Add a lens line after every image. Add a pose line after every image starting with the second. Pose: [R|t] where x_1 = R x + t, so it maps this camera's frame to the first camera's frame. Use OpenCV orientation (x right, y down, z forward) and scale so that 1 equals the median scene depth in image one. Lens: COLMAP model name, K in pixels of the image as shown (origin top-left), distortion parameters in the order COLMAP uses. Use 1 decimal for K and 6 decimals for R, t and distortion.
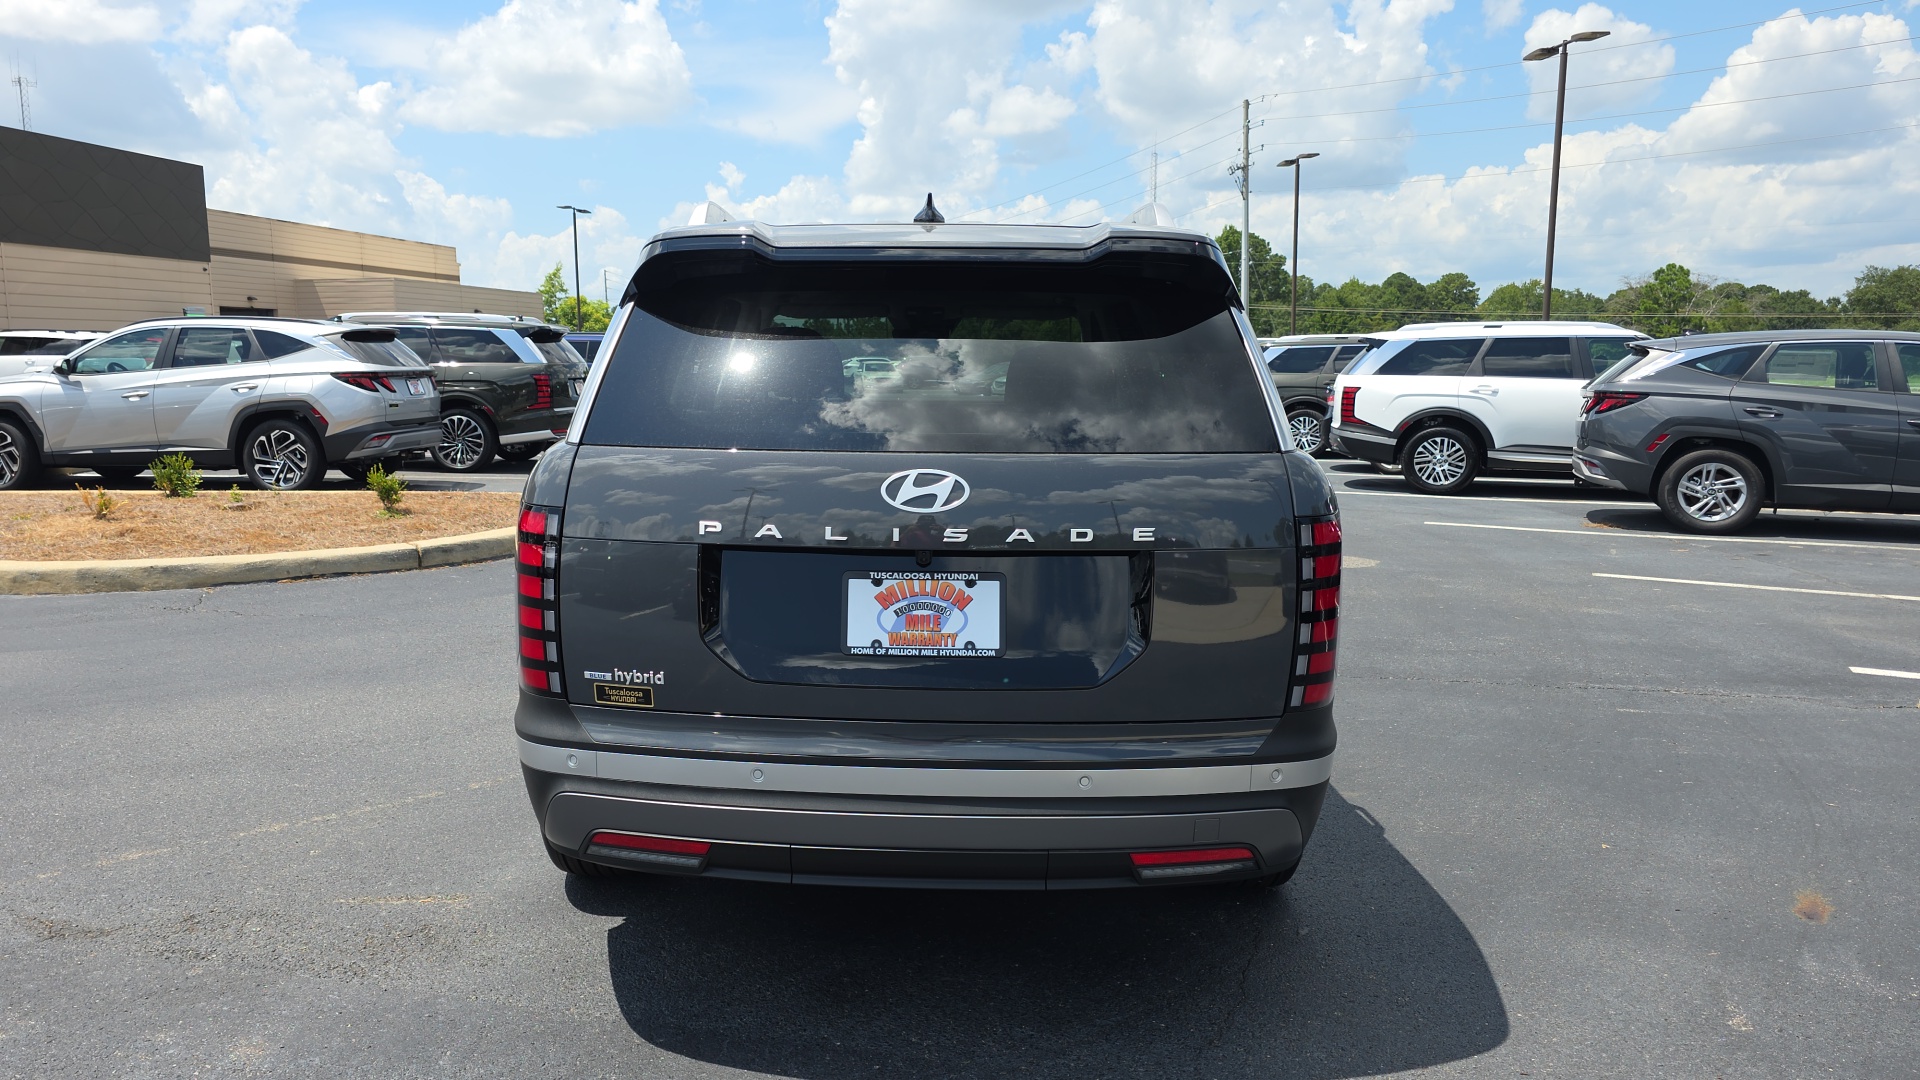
lens RADIAL K [[1315.8, 0, 933.4], [0, 1315.8, 575.8], [0, 0, 1]] dist [0.087457, -0.106750]
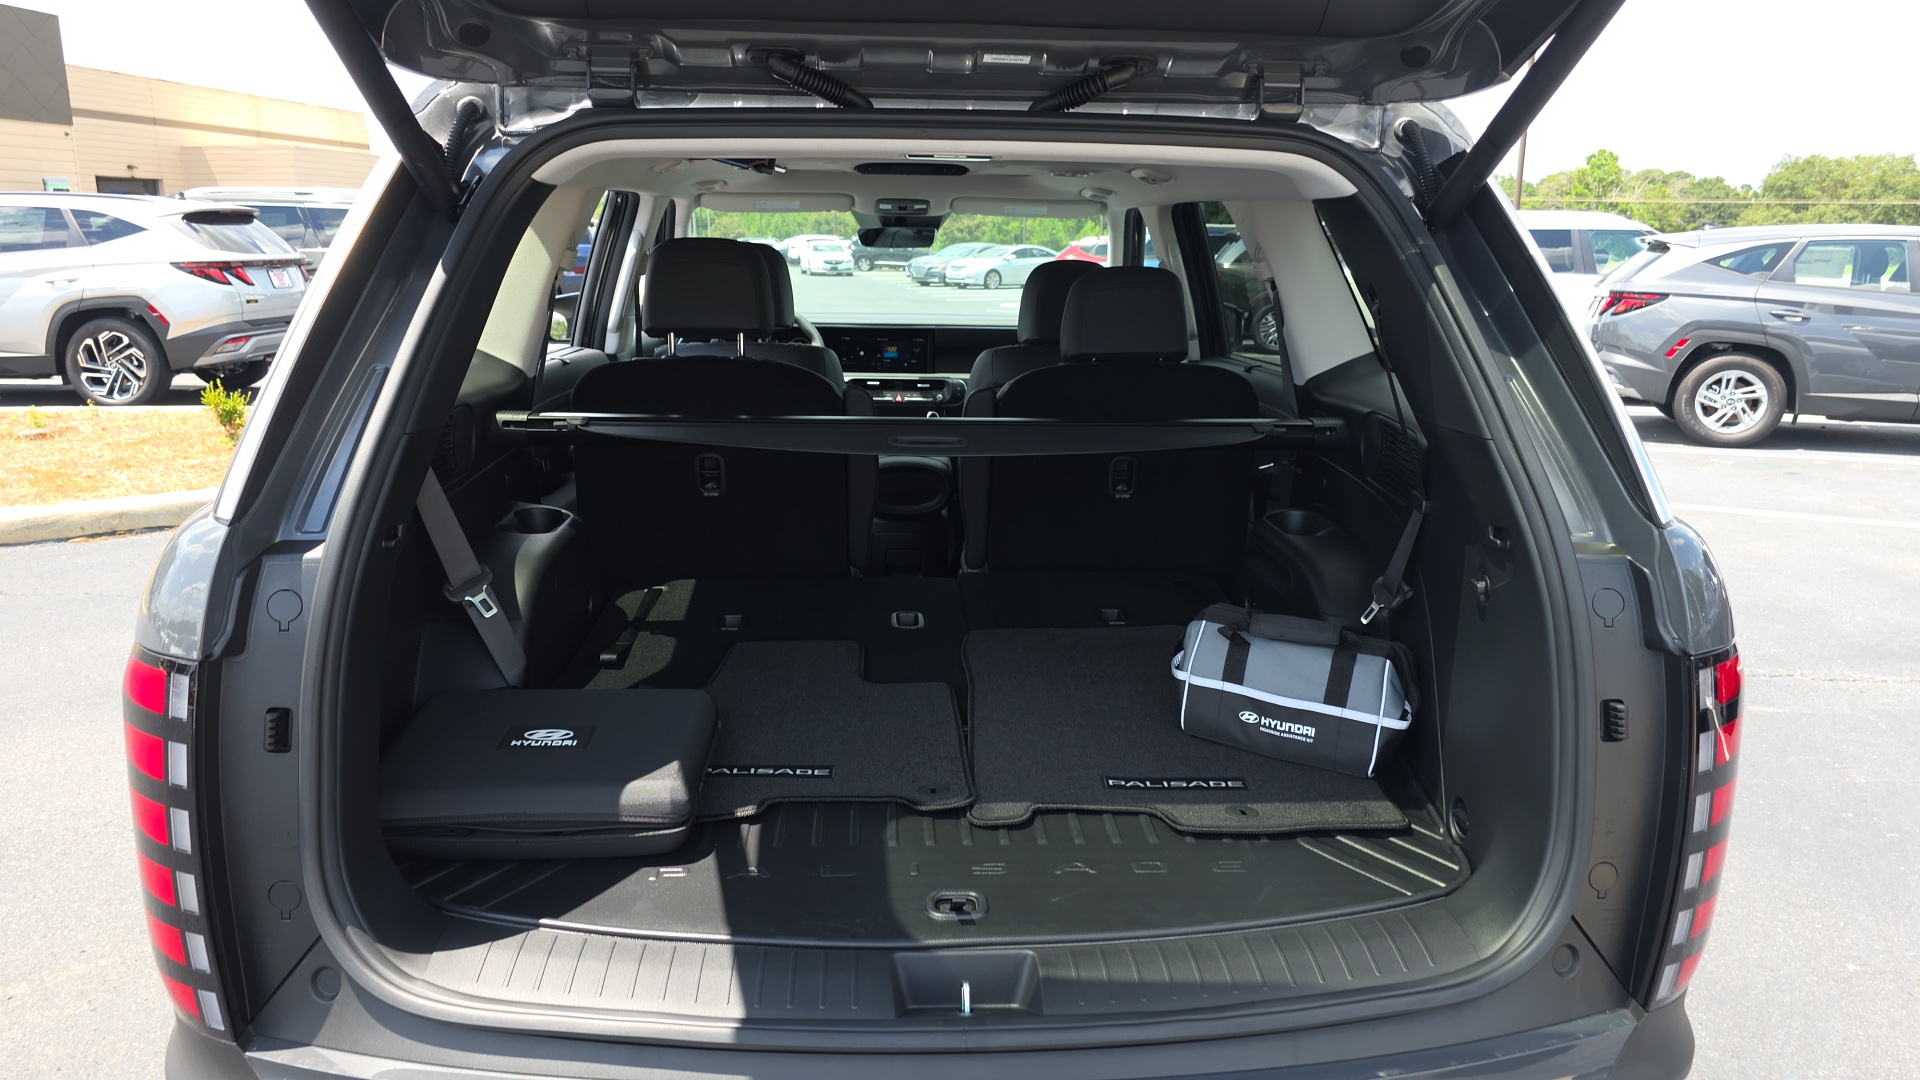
lens RADIAL K [[1321.6, 0, 960.6], [0, 1321.6, 561.7], [0, 0, 1]] dist [0.045243, -0.044706]
pose [[0.998221, -0.004861, 0.059425, -0.008449], [0.000260, 0.997016, 0.077197, -0.024599], [-0.059623, -0.077044, 0.995243, 0.104671]]
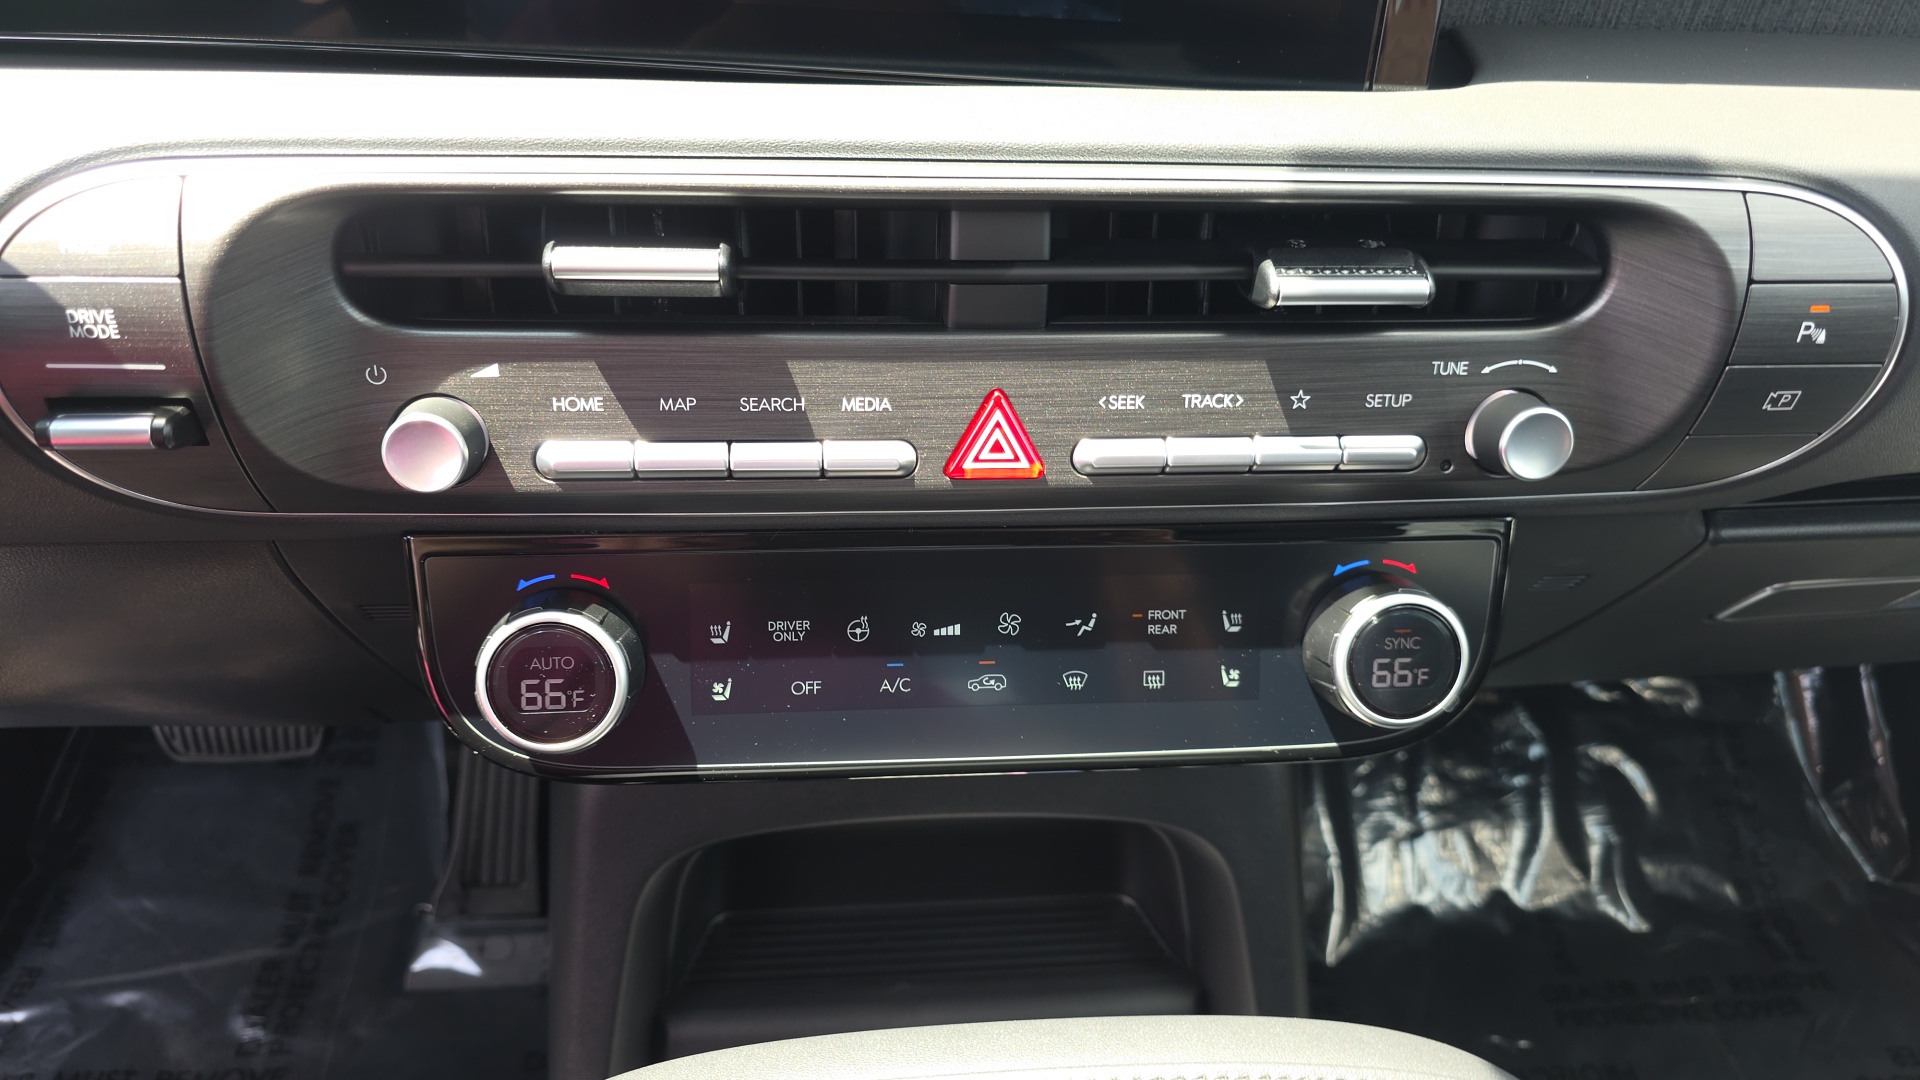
lens RADIAL K [[1334.6, 0, 953.3], [0, 1334.6, 539.6], [0, 0, 1]] dist [0.082010, -0.144749]
pose [[0.996222, -0.015795, 0.085394, -0.006666], [-0.022683, 0.901855, 0.431443, -0.055930], [-0.083828, -0.431750, 0.898090, 0.499950]]
